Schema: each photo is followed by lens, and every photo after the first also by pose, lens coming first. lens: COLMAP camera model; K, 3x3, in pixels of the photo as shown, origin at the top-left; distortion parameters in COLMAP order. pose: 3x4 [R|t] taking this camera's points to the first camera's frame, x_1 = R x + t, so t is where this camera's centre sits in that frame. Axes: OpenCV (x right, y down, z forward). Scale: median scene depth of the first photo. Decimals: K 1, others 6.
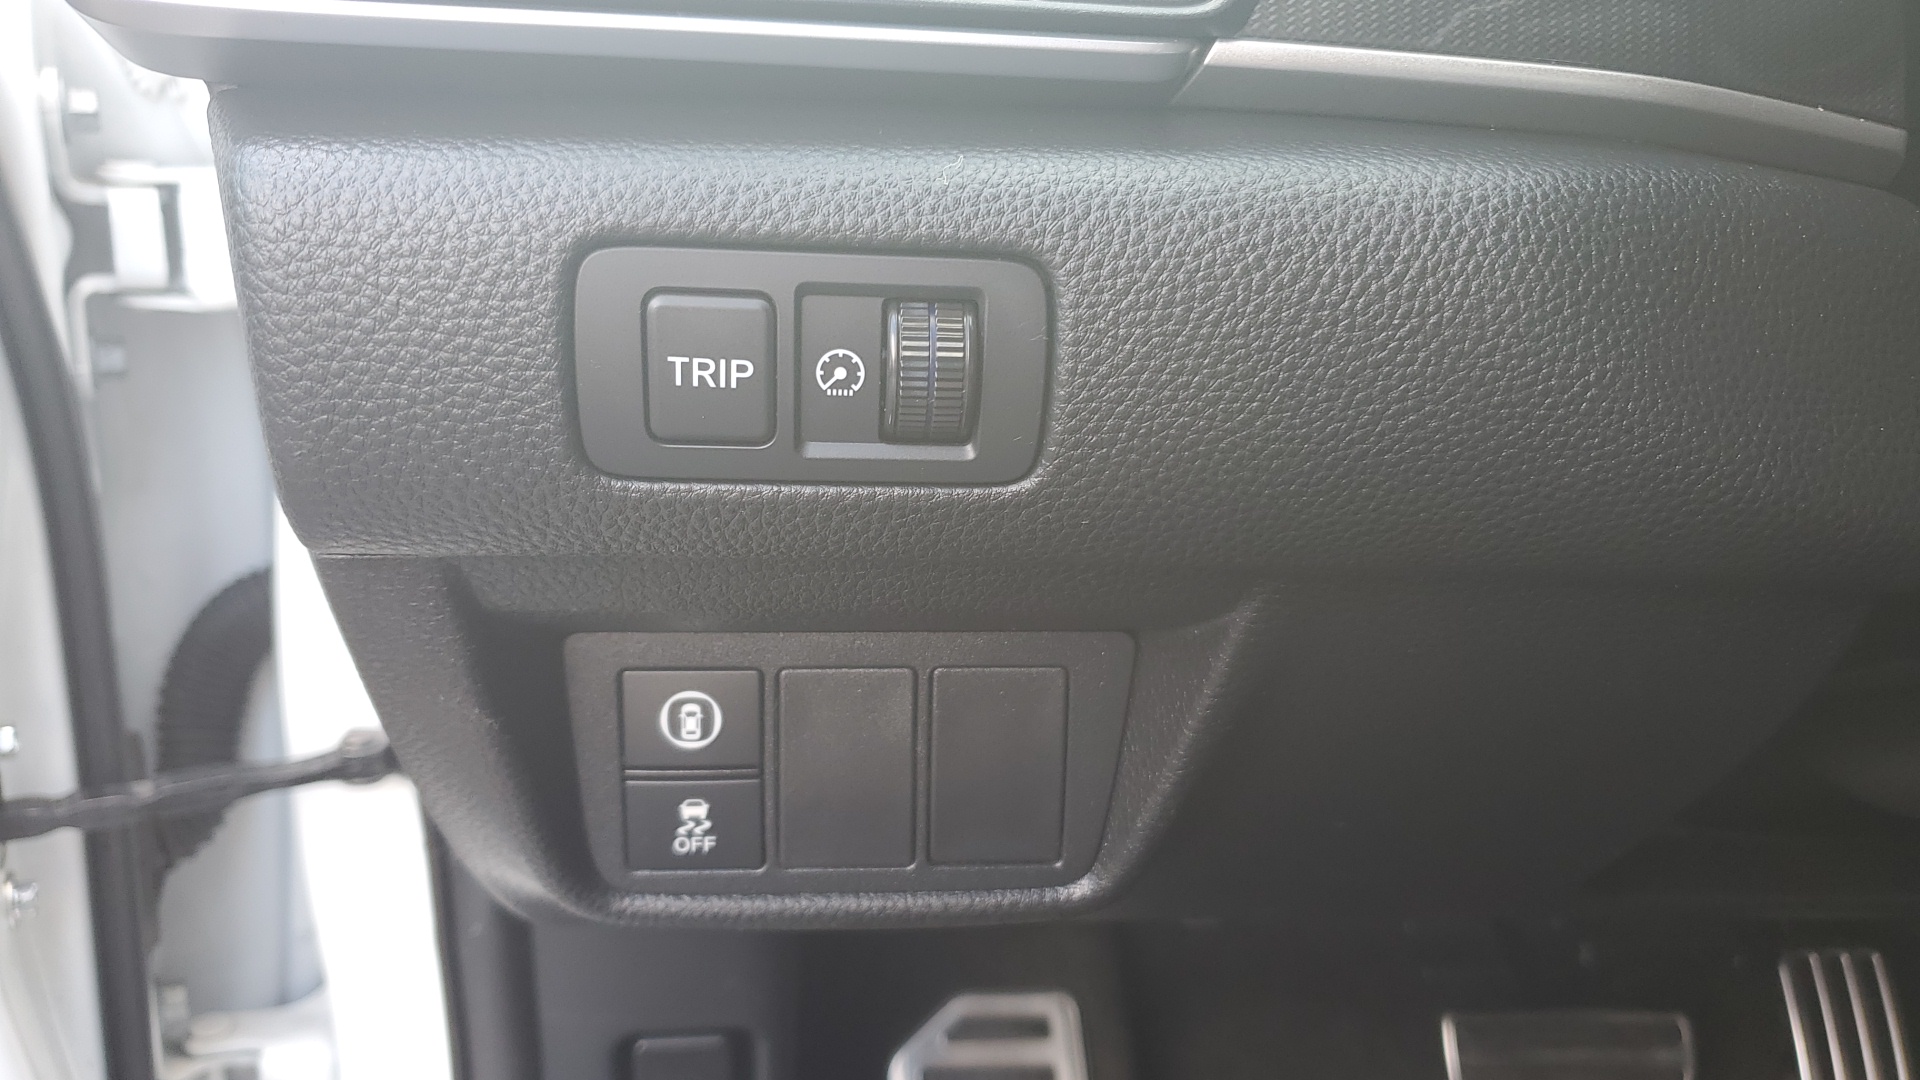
lens RADIAL K [[1545.6, 0, 990.9], [0, 1545.6, 571.8], [0, 0, 1]] dist [0.080012, -0.097052]
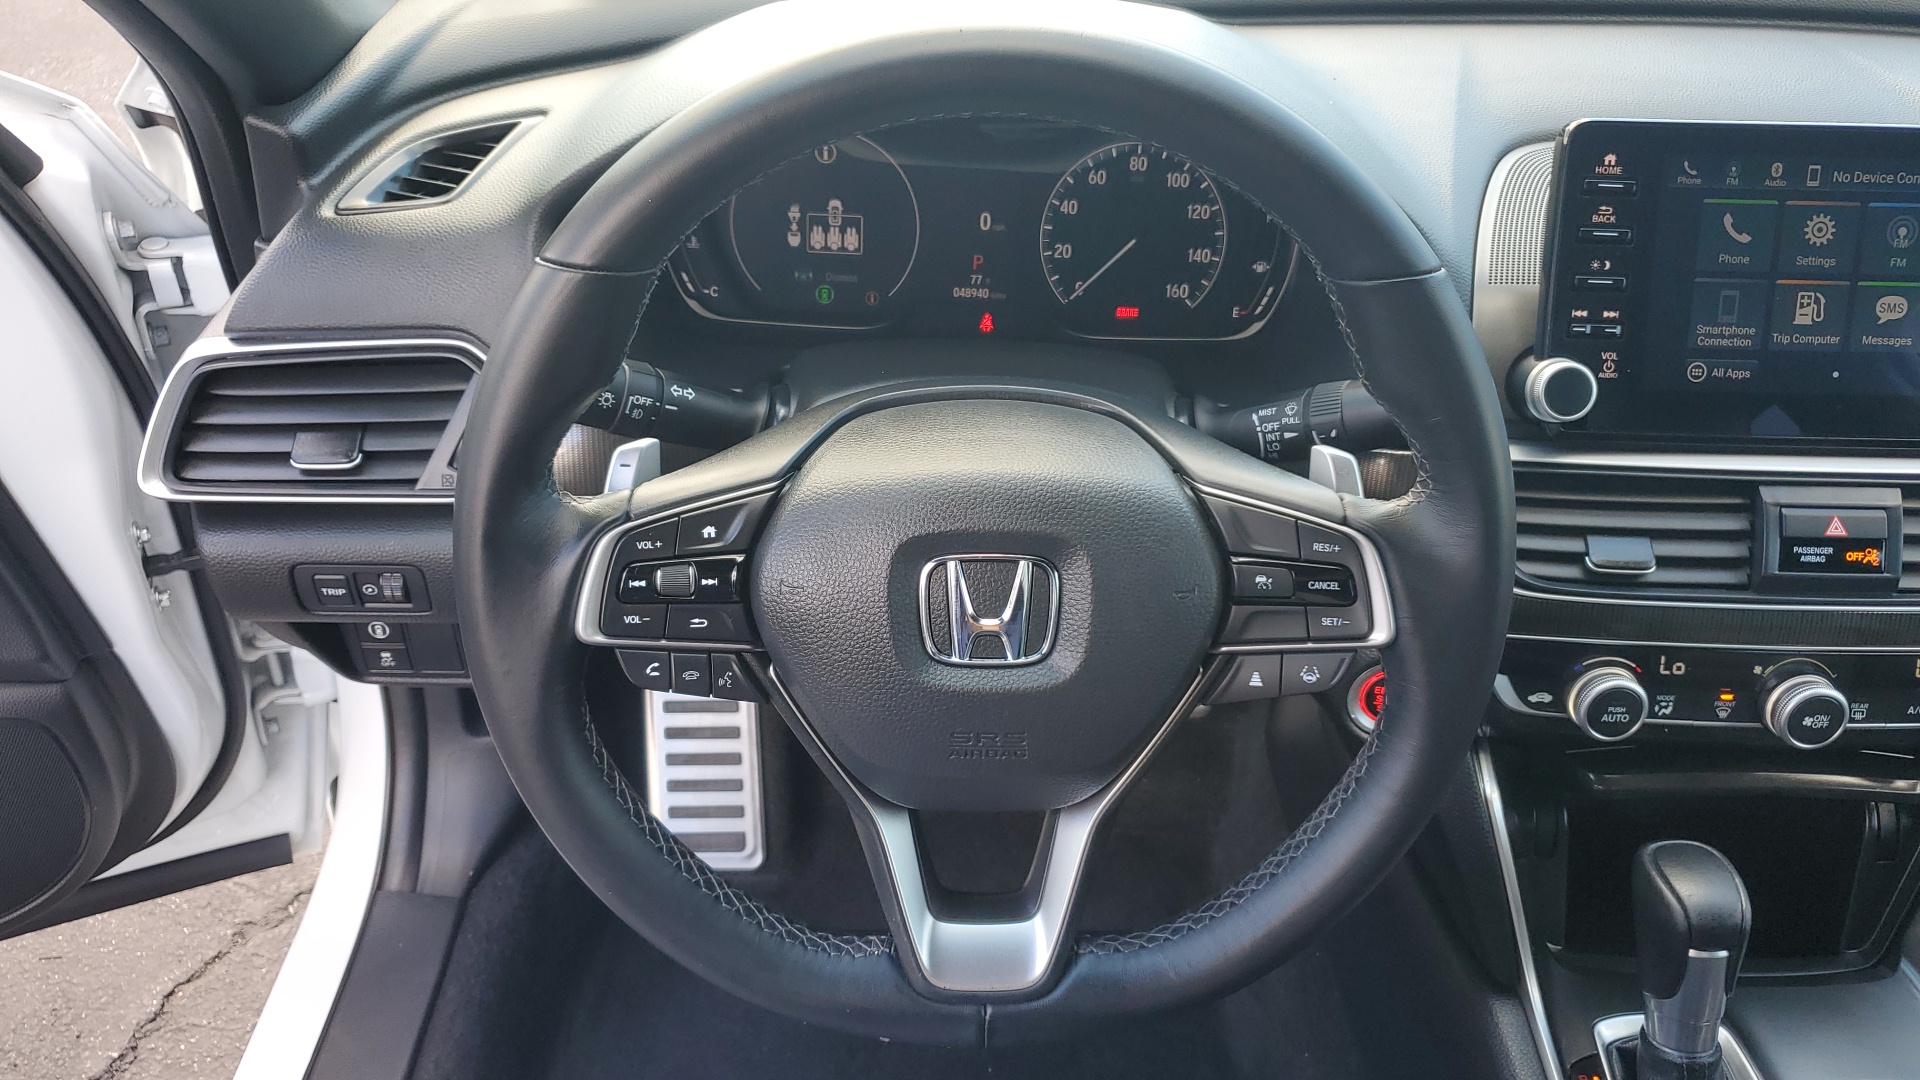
lens RADIAL K [[1545.6, 0, 990.9], [0, 1545.6, 571.8], [0, 0, 1]] dist [0.080012, -0.097052]
pose [[0.998307, 0.039504, -0.042688, 0.635491], [-0.022127, 0.936719, 0.349381, -0.622773], [0.053788, -0.347845, 0.936008, -0.984474]]
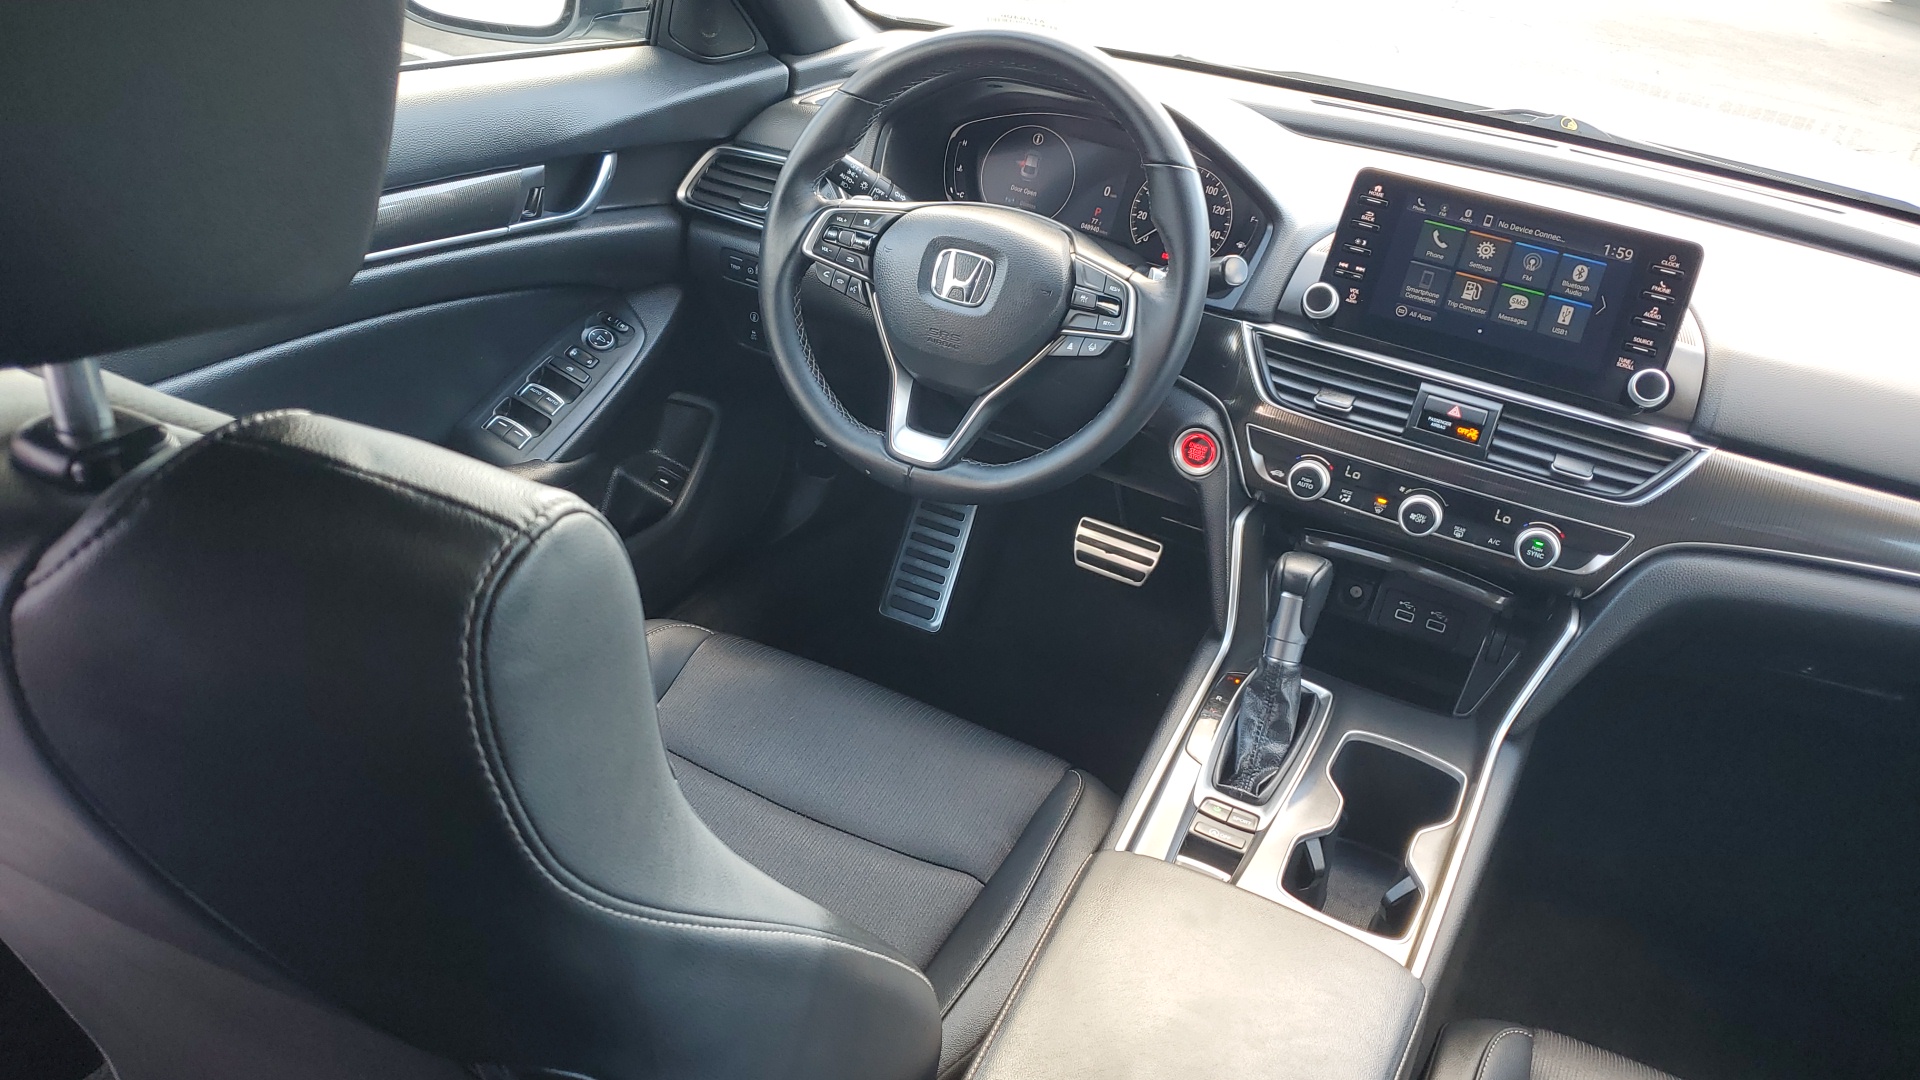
lens RADIAL K [[1536.3, 0, 933.5], [0, 1536.3, 557.2], [0, 0, 1]] dist [0.226246, -0.670417]
pose [[0.852700, 0.312036, -0.418971, 1.818212], [-0.234648, 0.945327, 0.226487, -0.313945], [0.466737, -0.094814, 0.879299, -2.303427]]
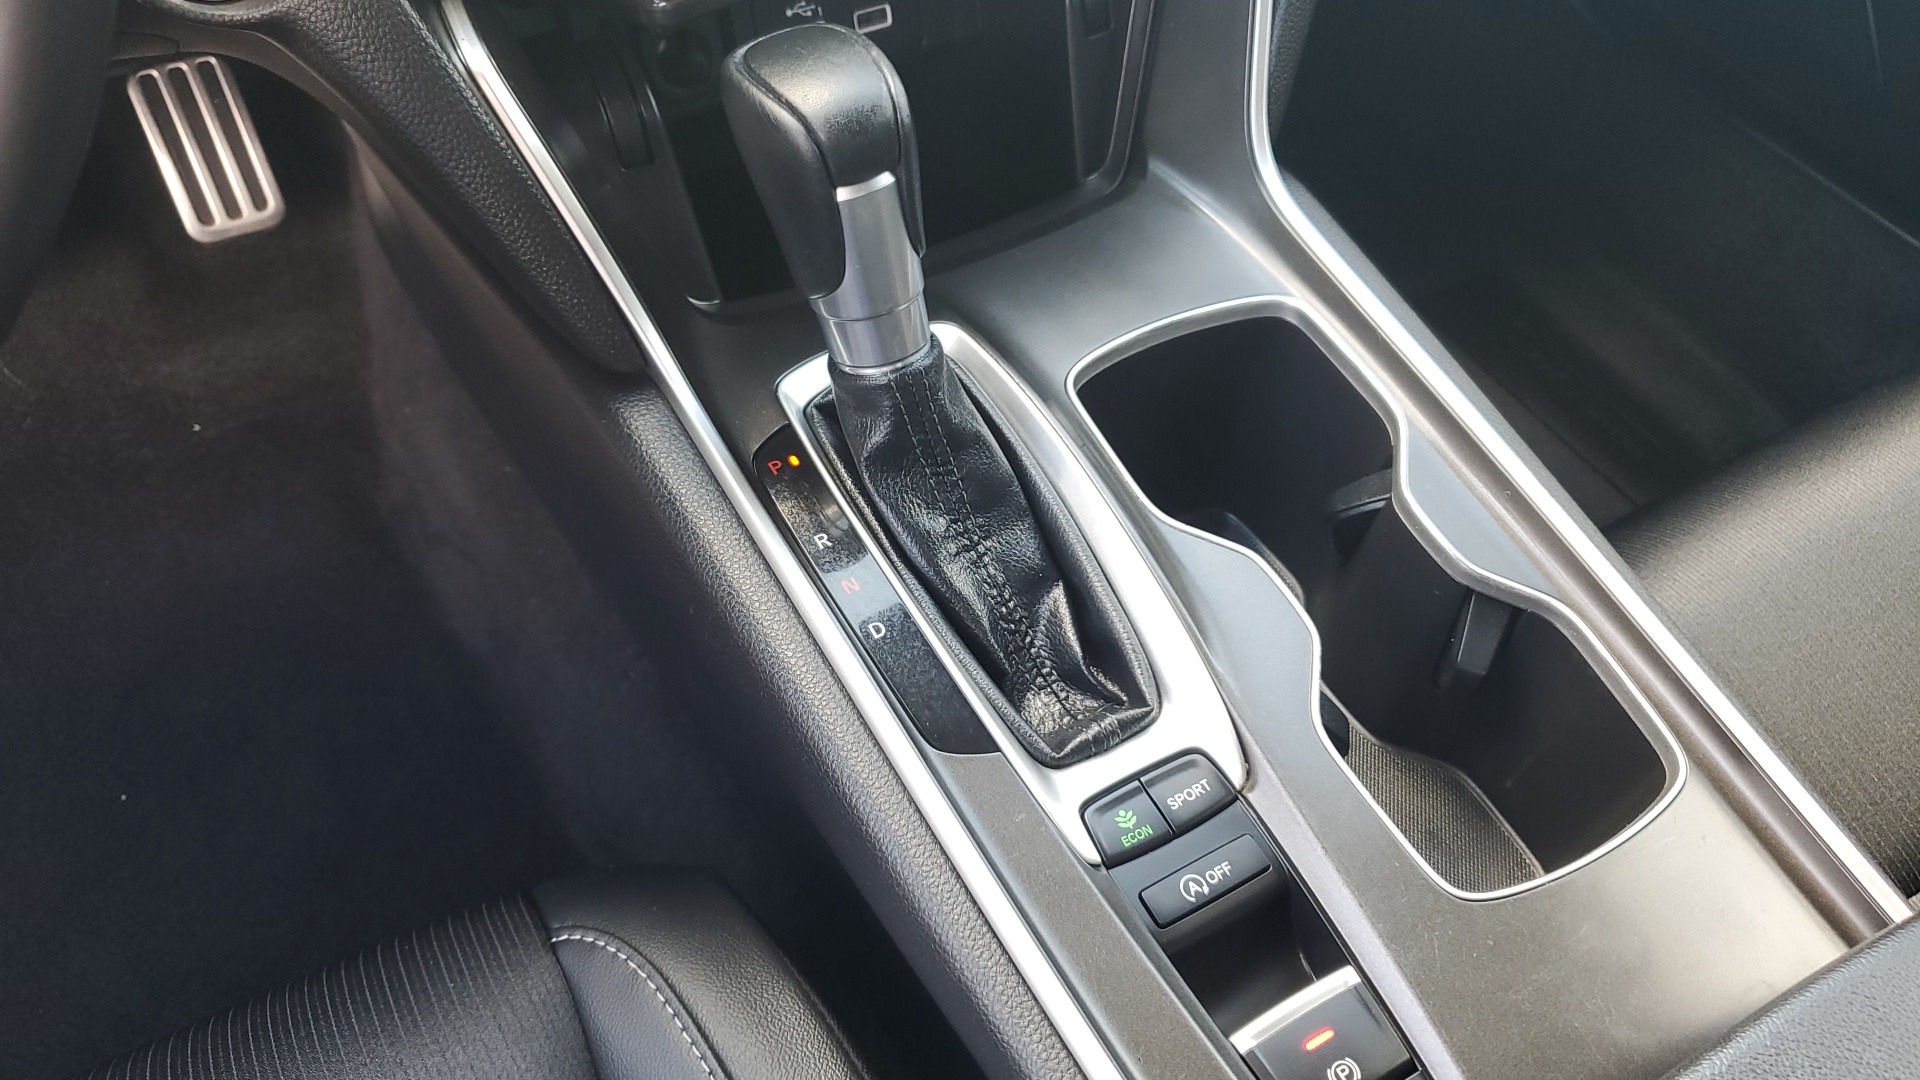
lens RADIAL K [[1545.6, 0, 990.9], [0, 1545.6, 571.8], [0, 0, 1]] dist [0.080012, -0.097052]
pose [[0.895958, -0.329343, 0.297981, 0.985447], [0.097344, 0.800221, 0.591752, -0.132866], [-0.433340, -0.501179, 0.749024, -0.497807]]
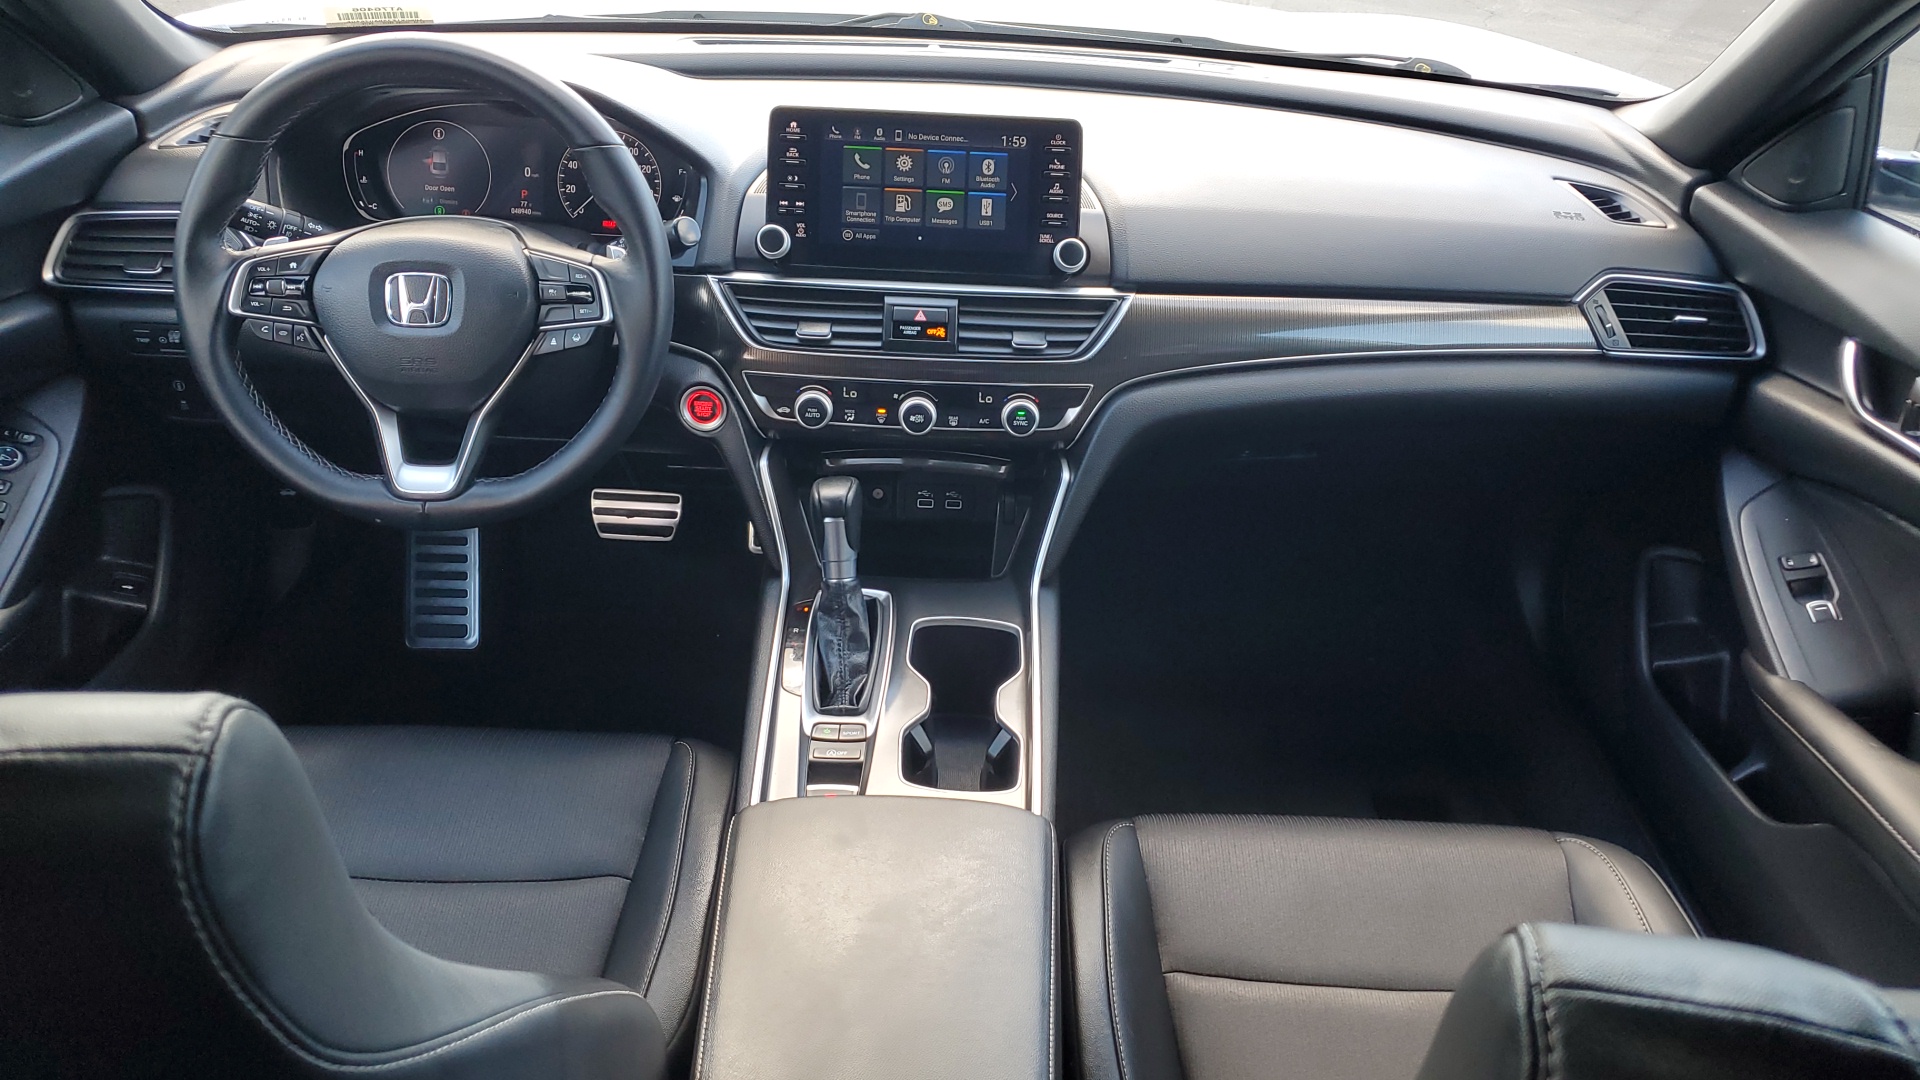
lens RADIAL K [[1545.6, 0, 990.9], [0, 1545.6, 571.8], [0, 0, 1]] dist [0.080012, -0.097052]
pose [[0.996402, 0.049240, -0.068982, 1.735390], [-0.031096, 0.969552, 0.242902, -0.396679], [0.078842, -0.239883, 0.967595, -2.418394]]
